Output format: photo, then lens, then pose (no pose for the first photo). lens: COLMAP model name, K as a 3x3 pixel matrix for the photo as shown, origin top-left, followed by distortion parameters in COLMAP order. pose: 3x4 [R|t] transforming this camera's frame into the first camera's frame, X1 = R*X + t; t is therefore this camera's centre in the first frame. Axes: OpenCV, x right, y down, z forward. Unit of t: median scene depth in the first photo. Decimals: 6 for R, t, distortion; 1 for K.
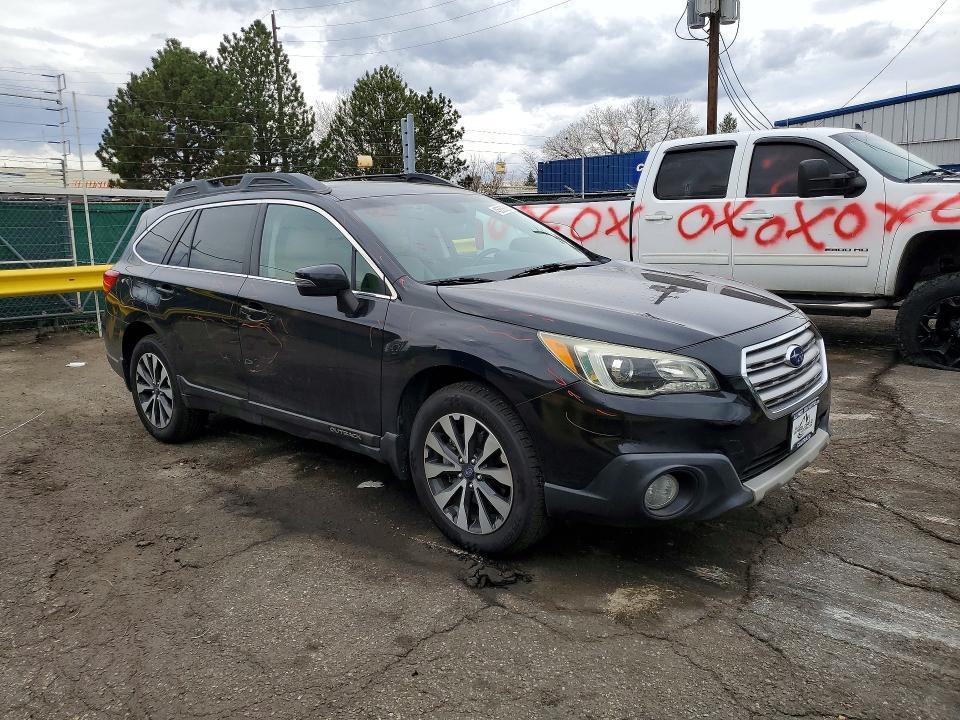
lens RADIAL K [[681.3, 0, 478.5], [0, 681.3, 354.5], [0, 0, 1]] dist [0.022674, -0.002839]
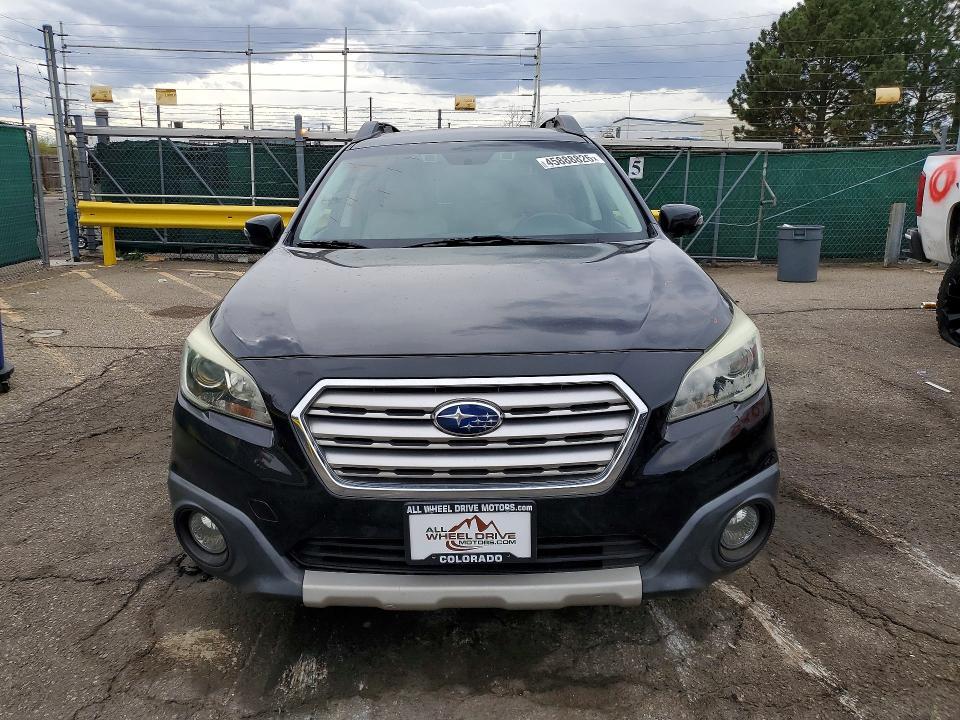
lens RADIAL K [[720.9, 0, 479.2], [0, 720.9, 363.1], [0, 0, 1]] dist [0.000432, 0.017363]
pose [[0.687729, 0.206752, -0.695904, 0.219772], [-0.158008, 0.978237, 0.134481, -0.032005], [0.708563, 0.017472, 0.705431, 0.137632]]
